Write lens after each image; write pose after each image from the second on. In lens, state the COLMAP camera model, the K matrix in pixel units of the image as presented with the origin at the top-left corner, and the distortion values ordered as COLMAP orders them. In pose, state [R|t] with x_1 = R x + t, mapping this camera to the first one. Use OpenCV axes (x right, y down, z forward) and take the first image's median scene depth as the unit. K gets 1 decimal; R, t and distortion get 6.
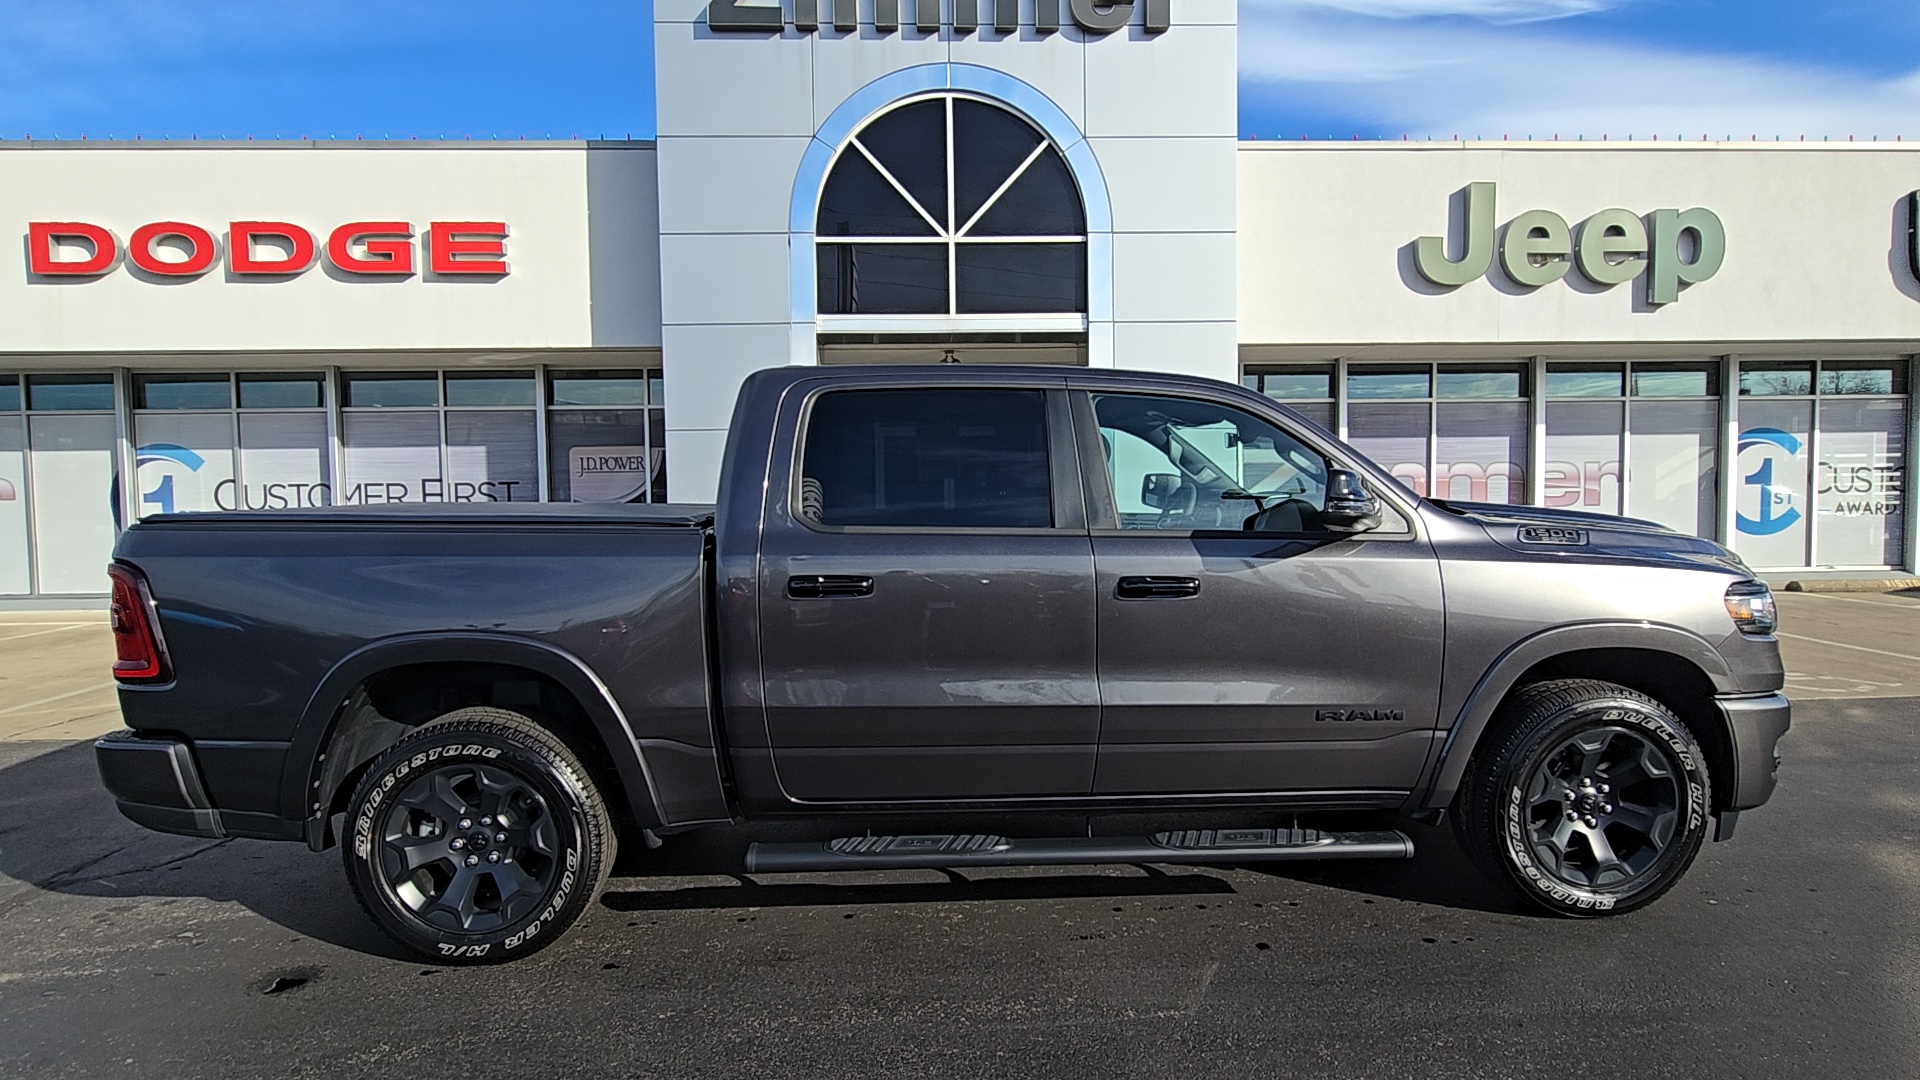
lens RADIAL K [[973.2, 0, 958.6], [0, 973.2, 541.2], [0, 0, 1]] dist [0.000847, -0.000273]
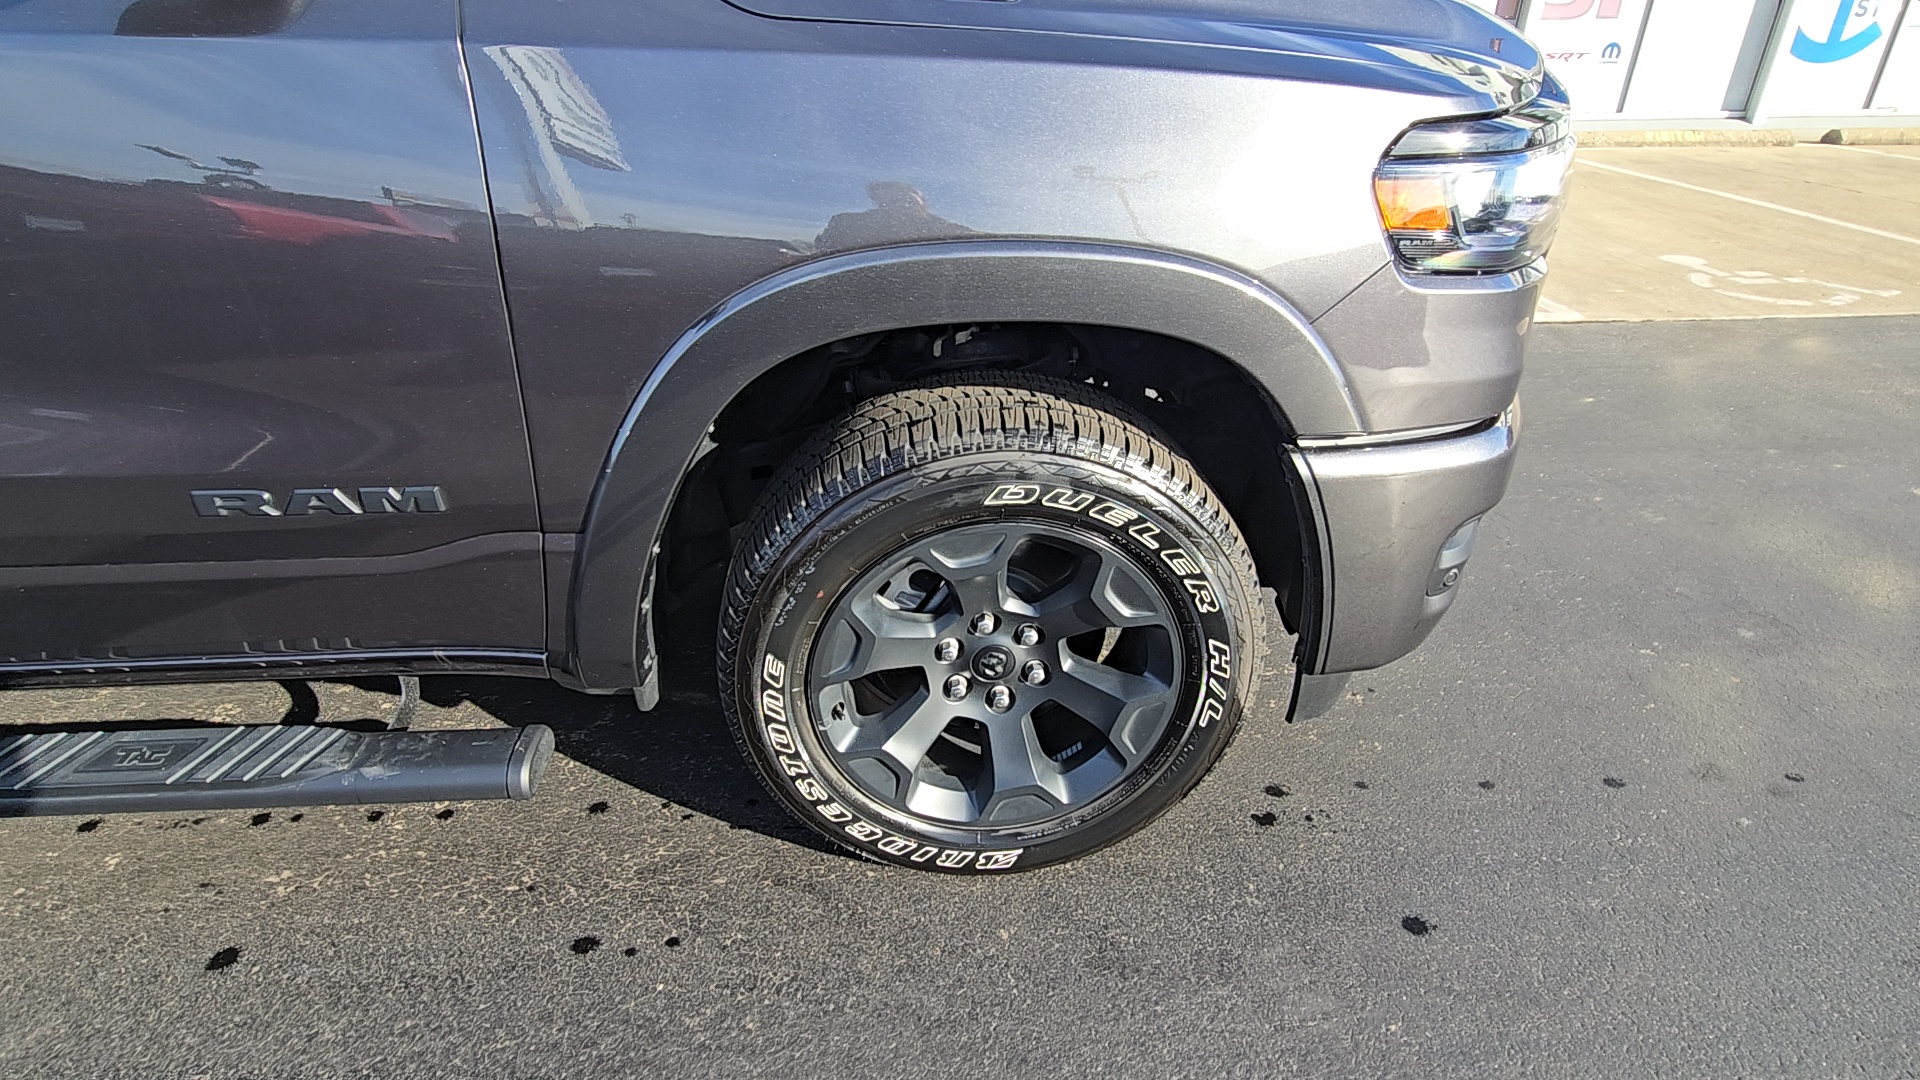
lens RADIAL K [[973.2, 0, 955.9], [0, 973.2, 540.2], [0, 0, 1]] dist [0.000847, -0.000273]
pose [[0.999987, 0.004529, -0.002402, 0.632778], [-0.003069, 0.904138, 0.427230, 0.030496], [0.004107, -0.427217, 0.904140, 0.627232]]
